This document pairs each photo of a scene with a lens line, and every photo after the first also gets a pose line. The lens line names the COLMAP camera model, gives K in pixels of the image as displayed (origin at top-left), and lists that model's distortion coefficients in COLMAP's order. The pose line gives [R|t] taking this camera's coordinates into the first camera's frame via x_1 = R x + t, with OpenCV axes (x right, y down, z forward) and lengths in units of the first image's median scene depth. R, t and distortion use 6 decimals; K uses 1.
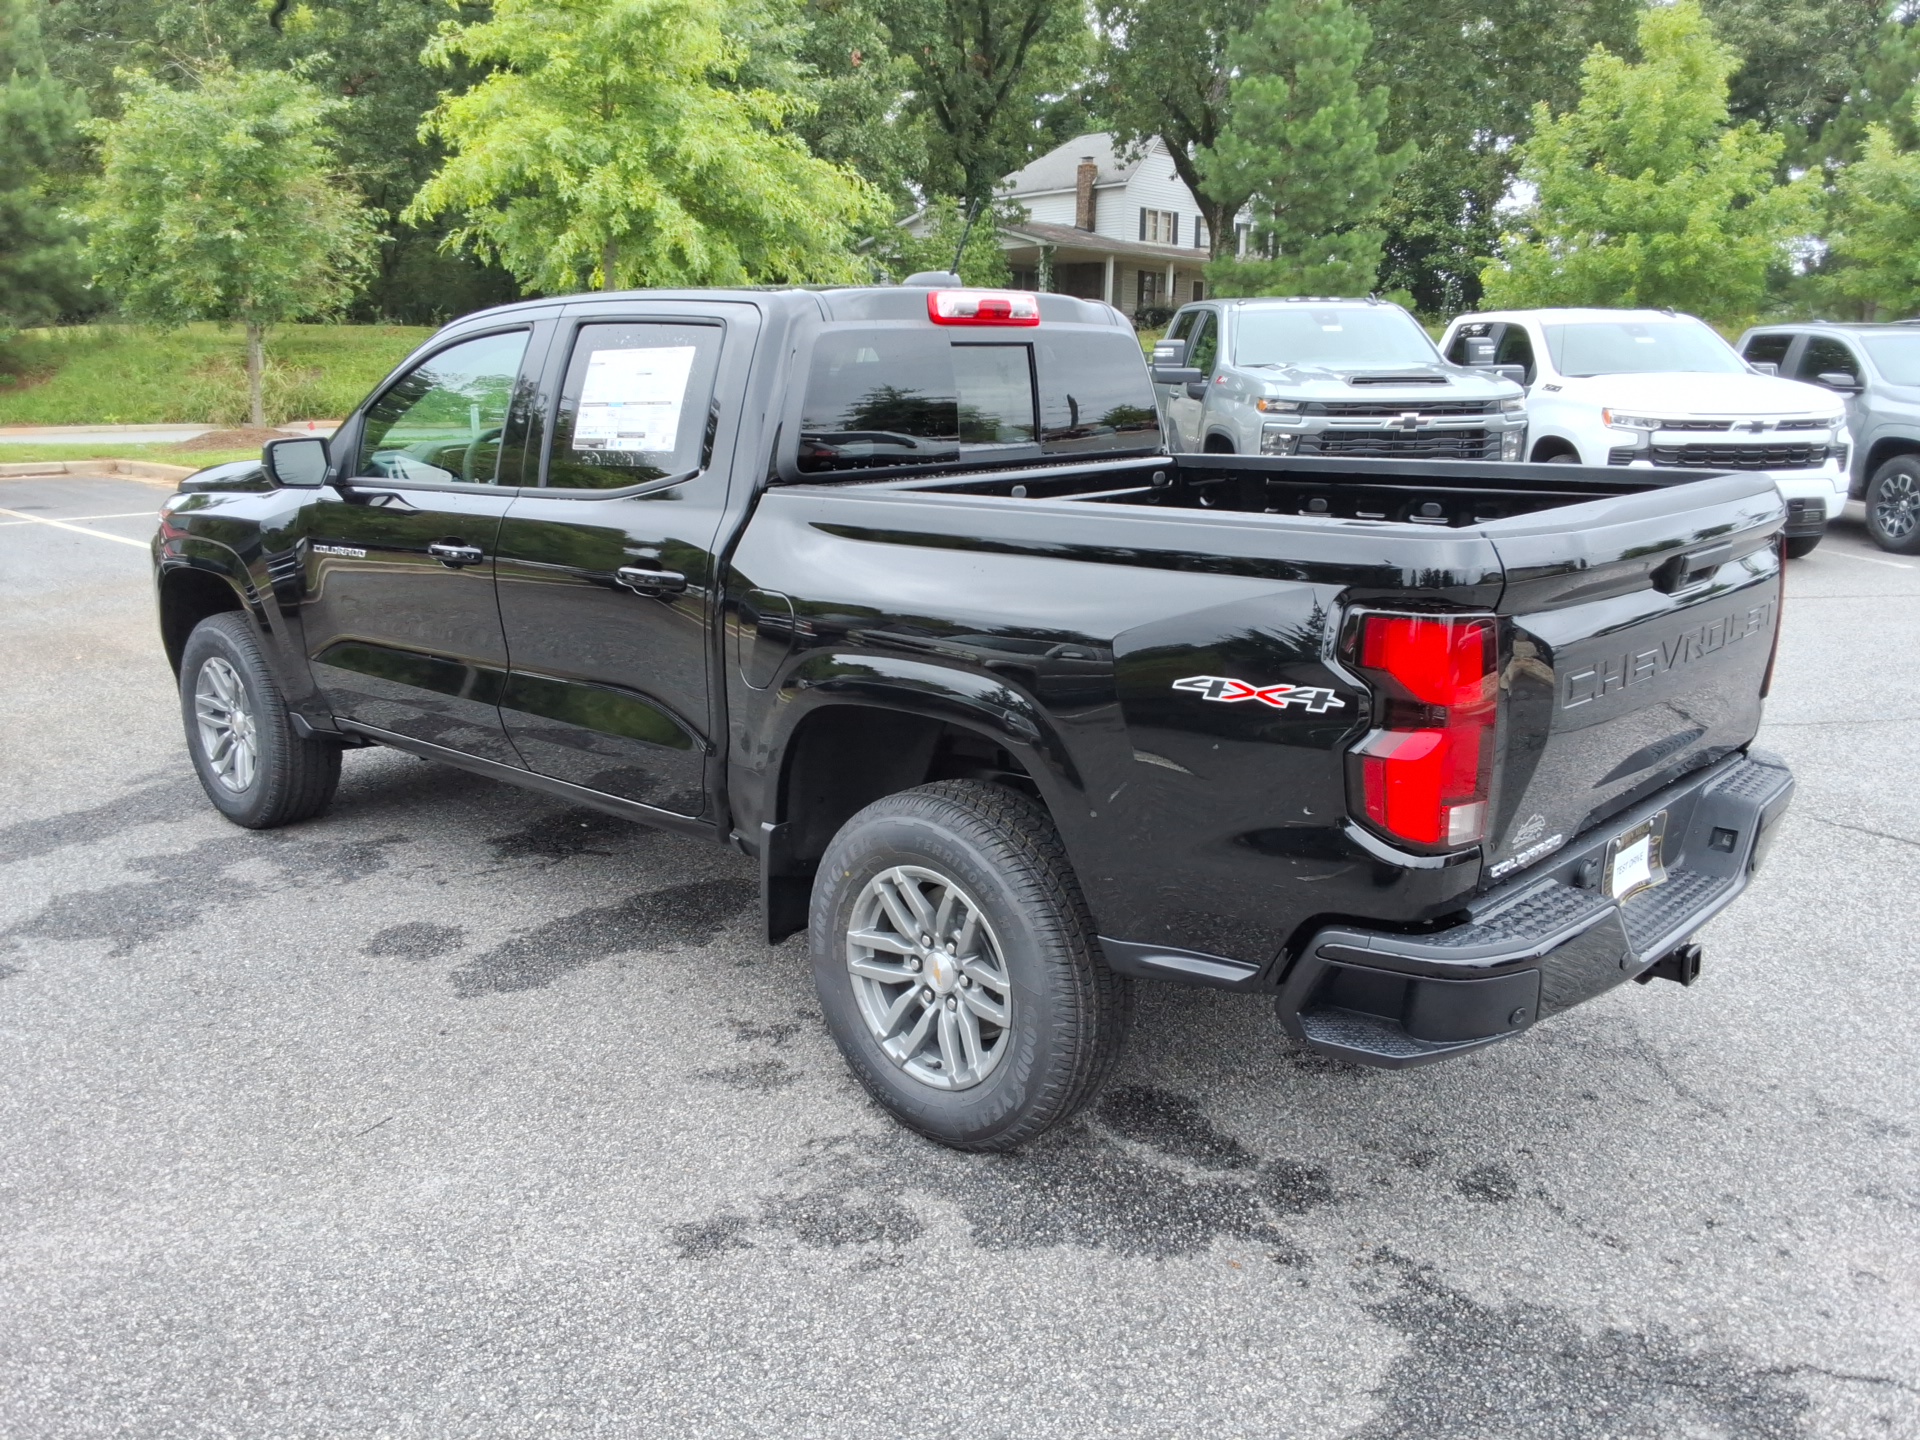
lens RADIAL K [[1536.9, 0, 983.1], [0, 1536.9, 706.4], [0, 0, 1]] dist [0.090107, -0.140526]
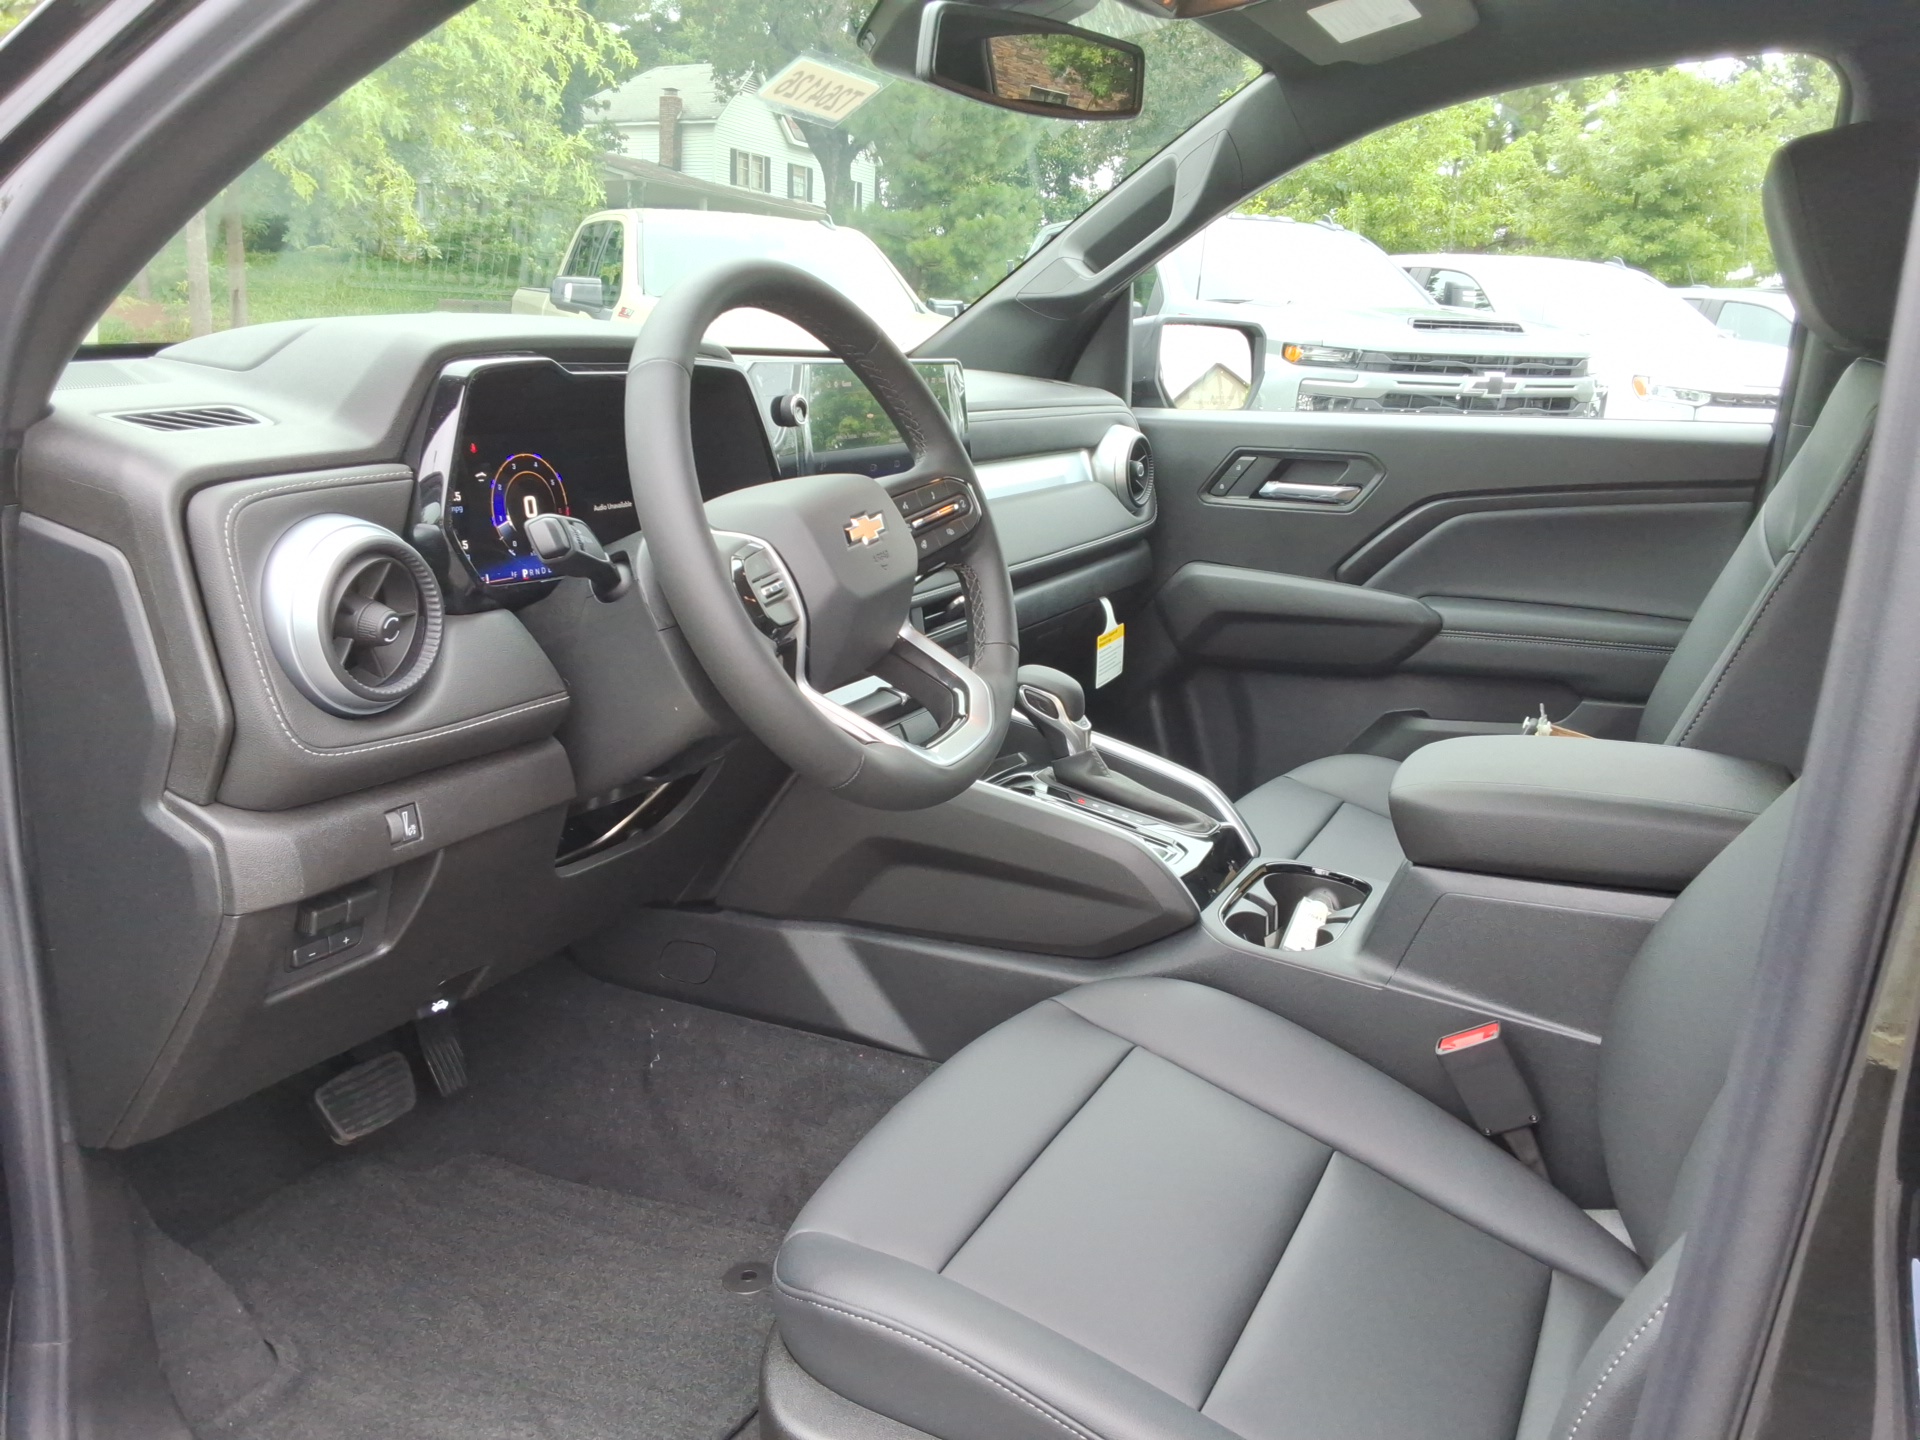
lens RADIAL K [[1536.9, 0, 973.5], [0, 1536.9, 682.6], [0, 0, 1]] dist [0.090107, -0.140526]
pose [[0.958398, -0.026436, 0.284210, -0.164690], [0.024180, 0.999642, 0.011446, -0.059283], [-0.284411, -0.004097, 0.958694, 0.378028]]
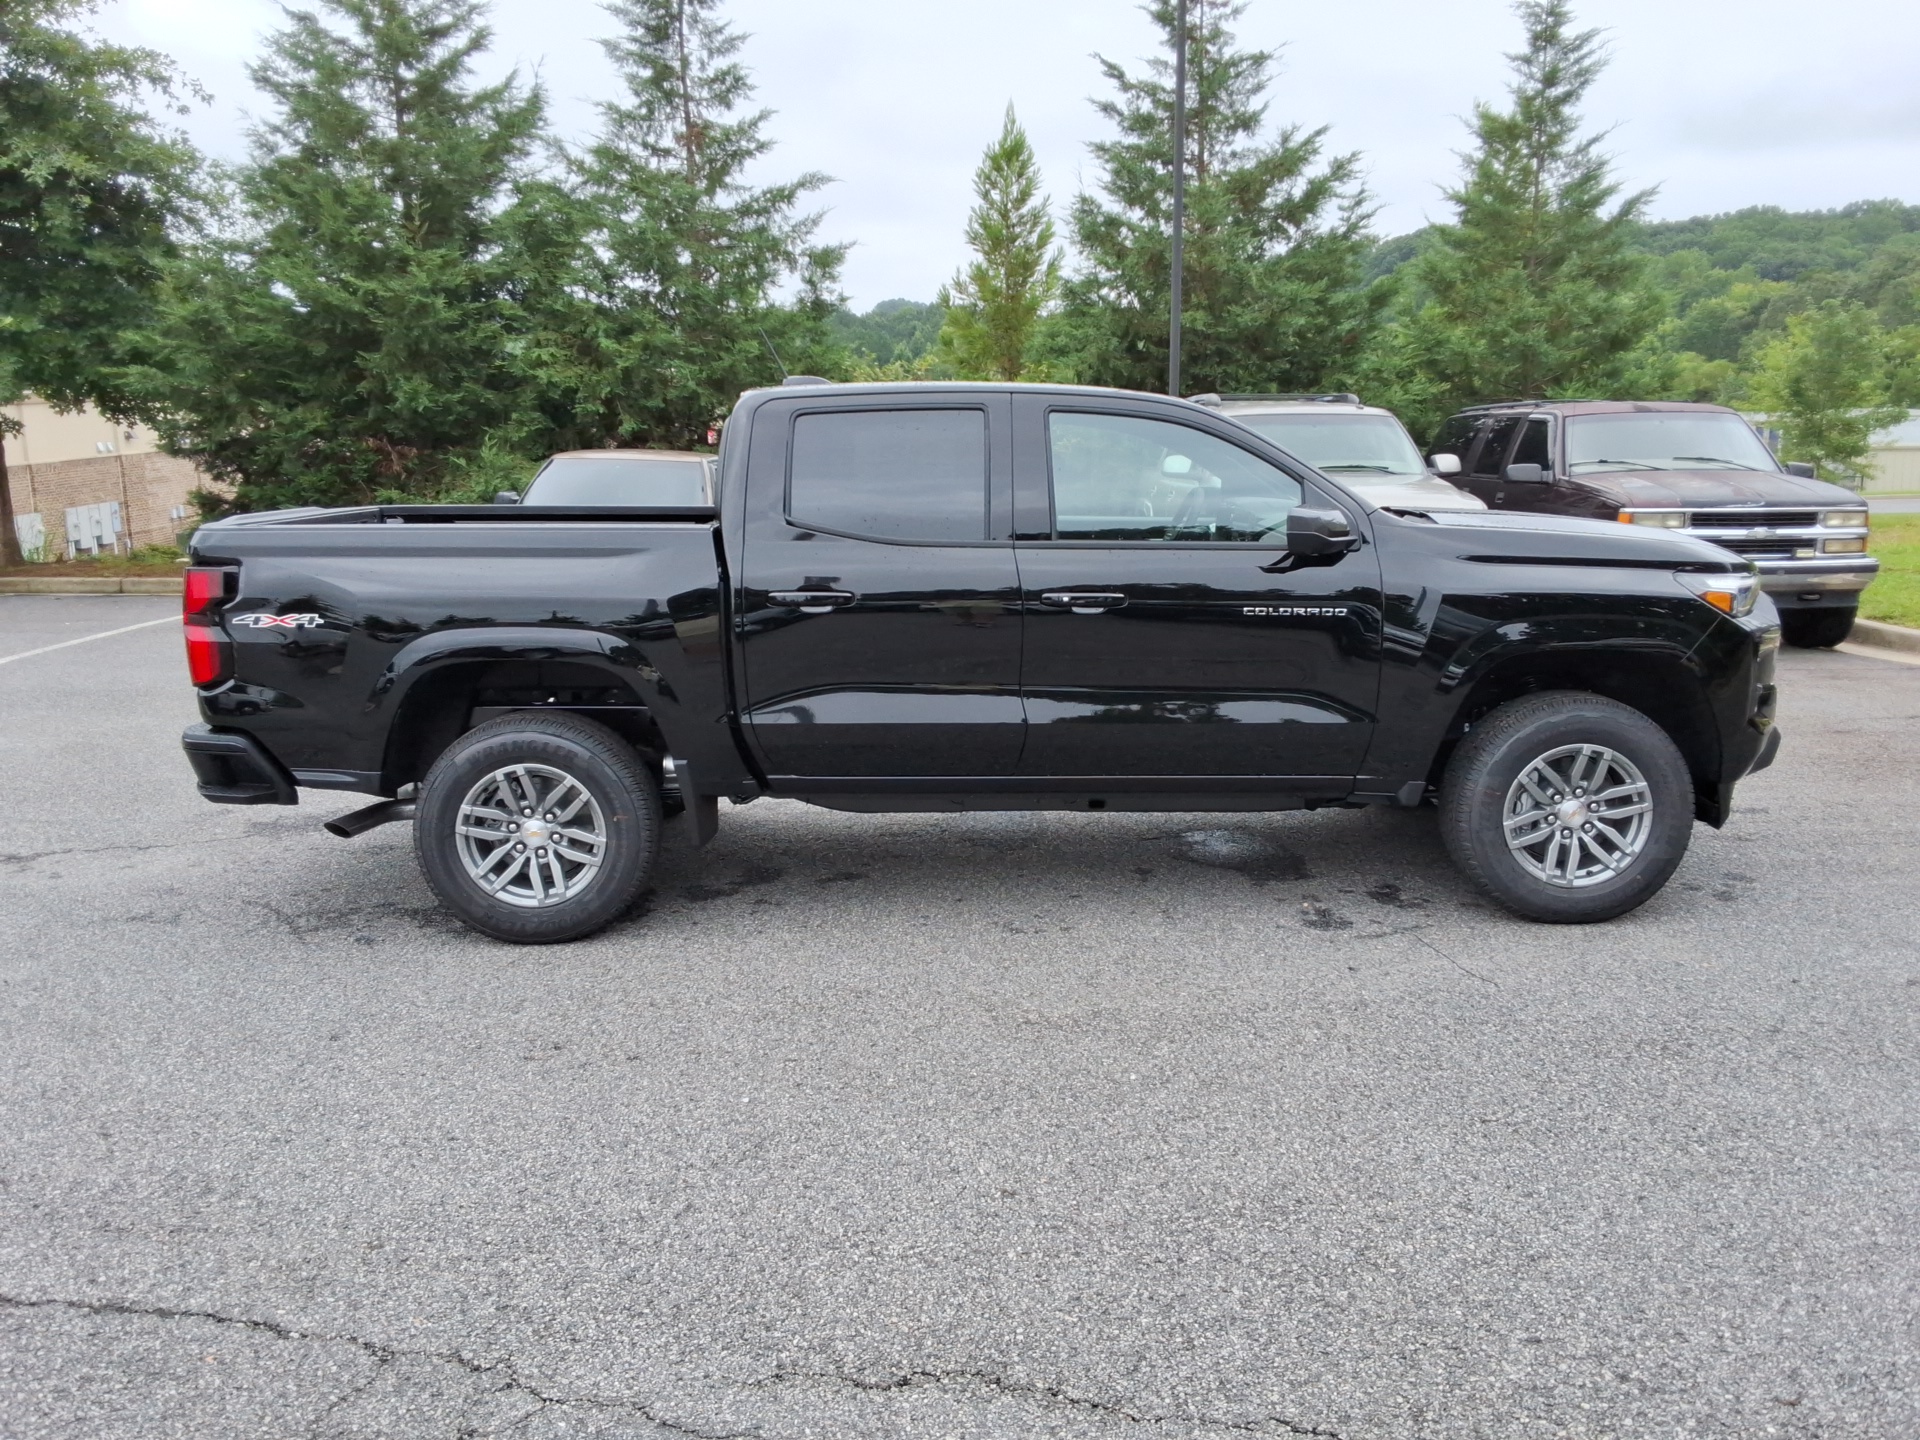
lens RADIAL K [[1536.9, 0, 961.7], [0, 1536.9, 711.1], [0, 0, 1]] dist [0.090107, -0.140526]
pose [[-0.736779, 0.131505, -0.663222, 0.329144], [-0.133059, 0.933521, 0.332918, -0.192544], [0.662911, 0.333535, -0.670301, 0.851447]]
